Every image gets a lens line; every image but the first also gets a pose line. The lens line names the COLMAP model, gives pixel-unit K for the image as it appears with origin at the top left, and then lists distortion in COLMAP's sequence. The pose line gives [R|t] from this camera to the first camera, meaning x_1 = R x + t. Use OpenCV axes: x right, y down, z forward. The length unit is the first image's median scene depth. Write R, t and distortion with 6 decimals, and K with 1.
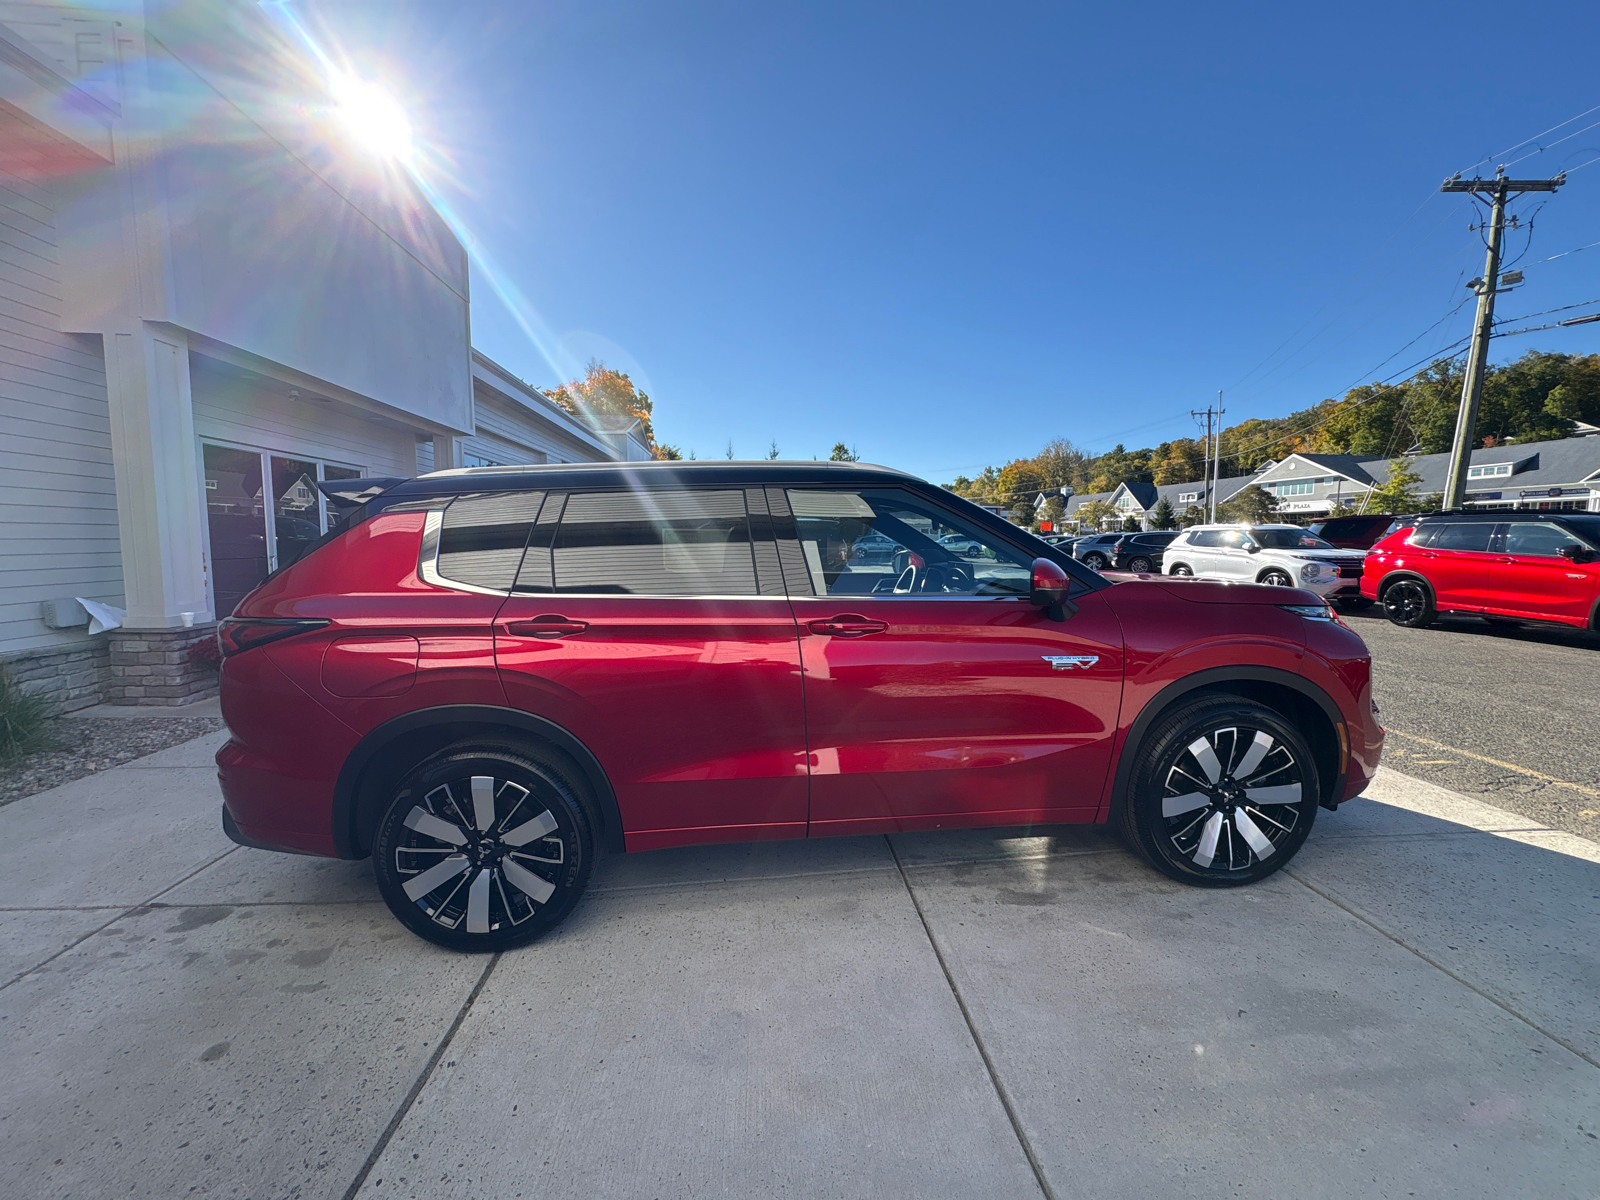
lens RADIAL K [[635.8, 0, 791.7], [0, 635.8, 596.5], [0, 0, 1]] dist [0.000918, 0.000238]
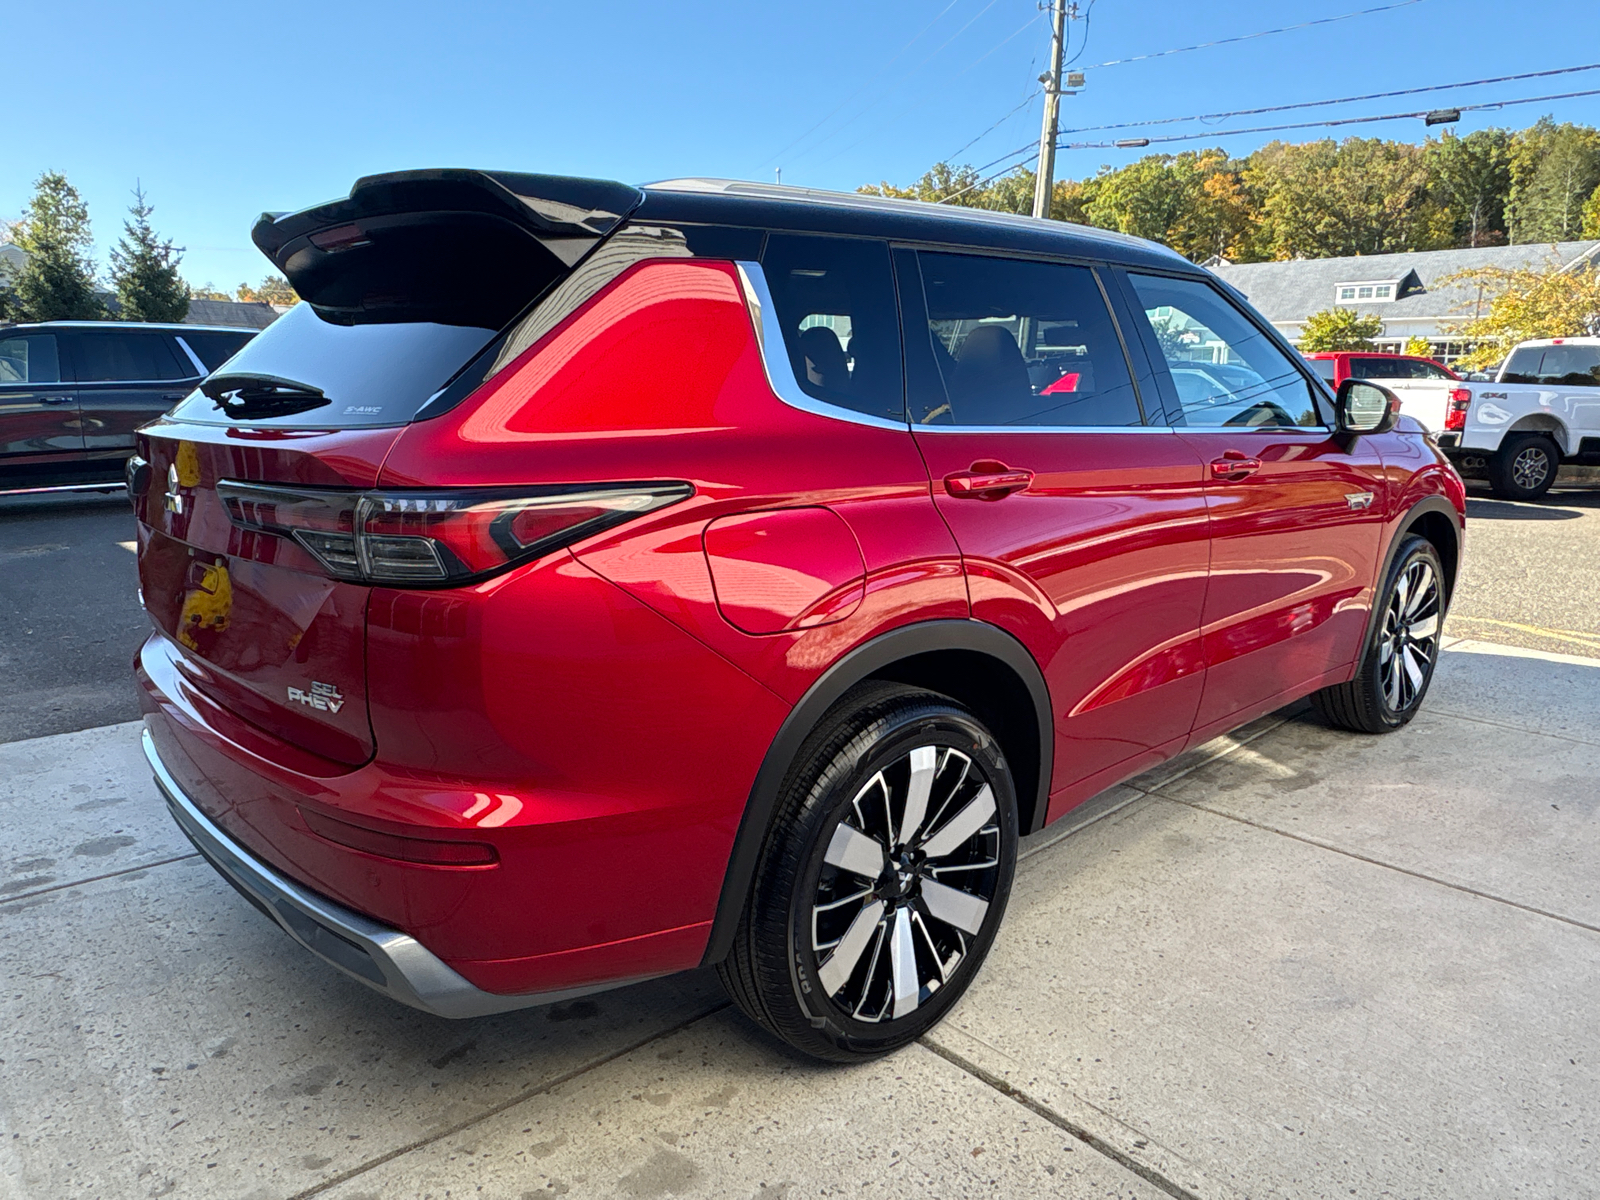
lens RADIAL K [[1101.8, 0, 791.7], [0, 1101.8, 591.6], [0, 0, 1]] dist [0.000391, -0.000269]
pose [[0.784734, -0.101680, 0.611436, -0.208187], [0.043312, 0.993037, 0.109551, 0.005512], [-0.618318, -0.059486, 0.783674, 0.054150]]
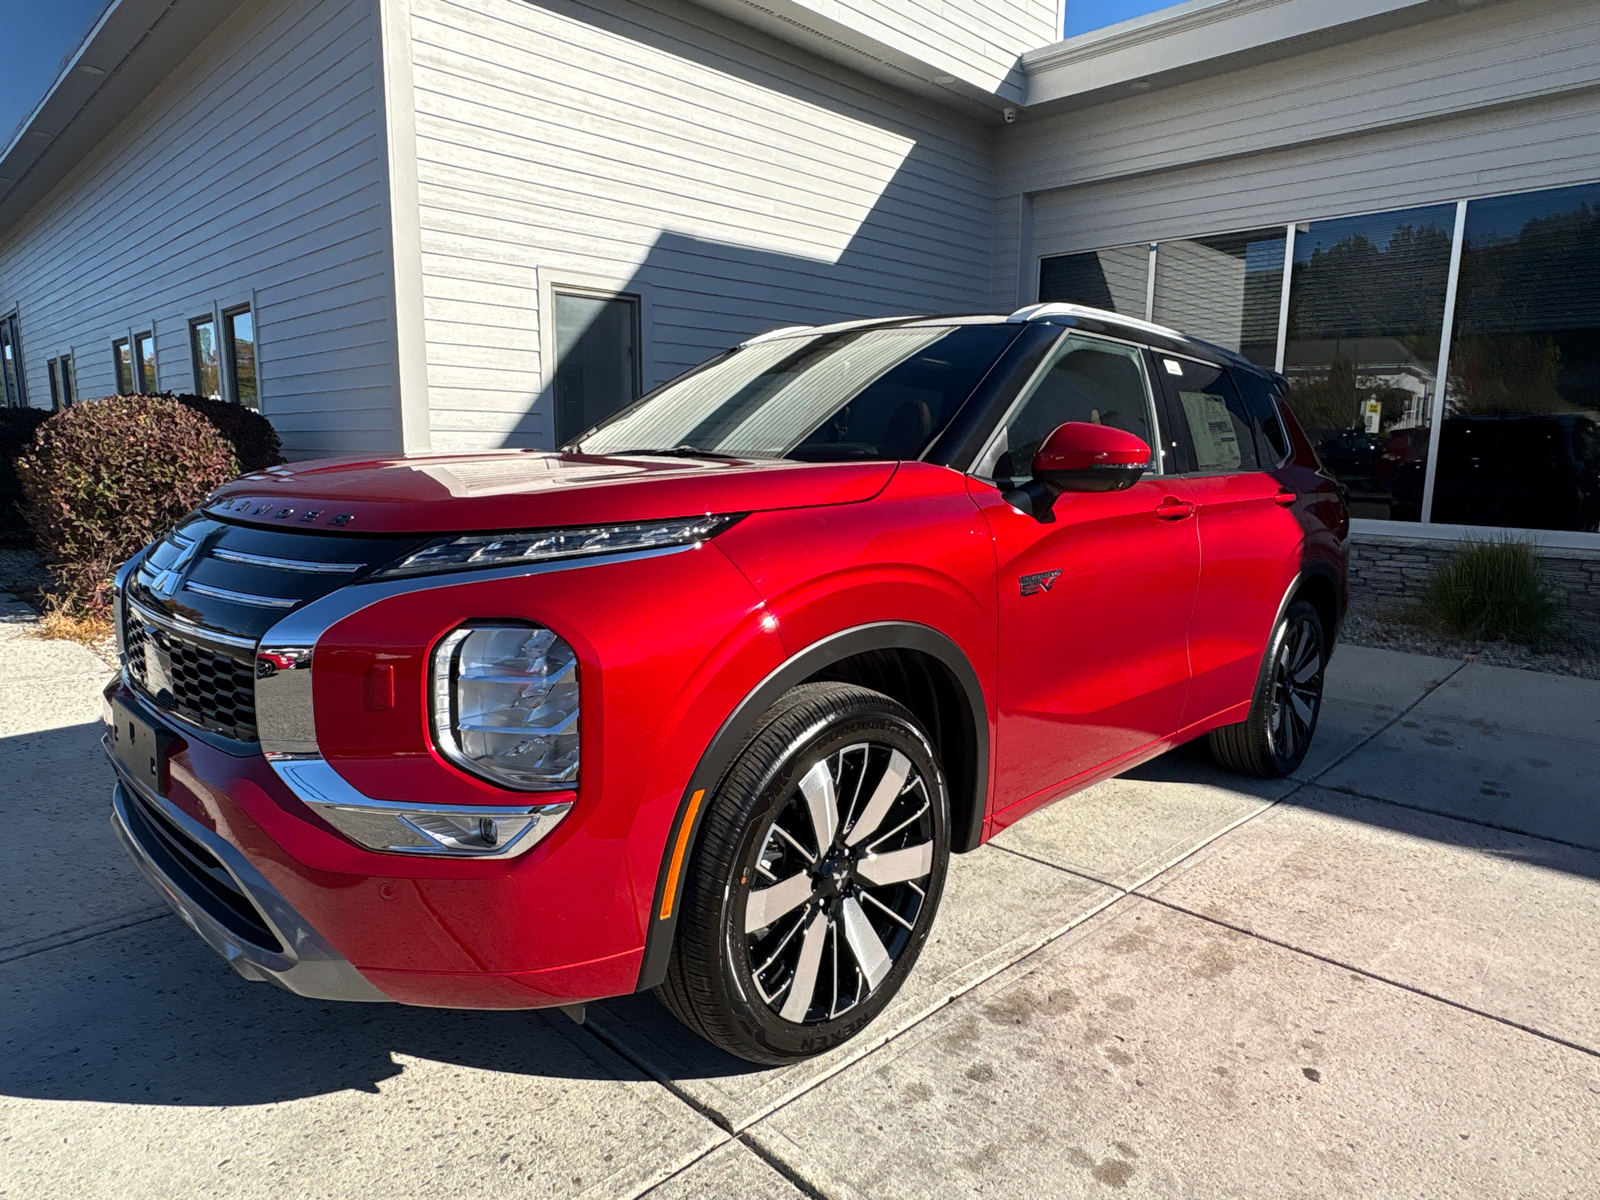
lens RADIAL K [[969.0, 0, 793.3], [0, 969.0, 596.0], [0, 0, 1]] dist [-0.001580, 0.000985]
pose [[-0.750354, 0.092149, -0.654582, 0.229222], [-0.072967, 0.972639, 0.220567, -0.028884], [0.656997, 0.213266, -0.723100, 0.443724]]
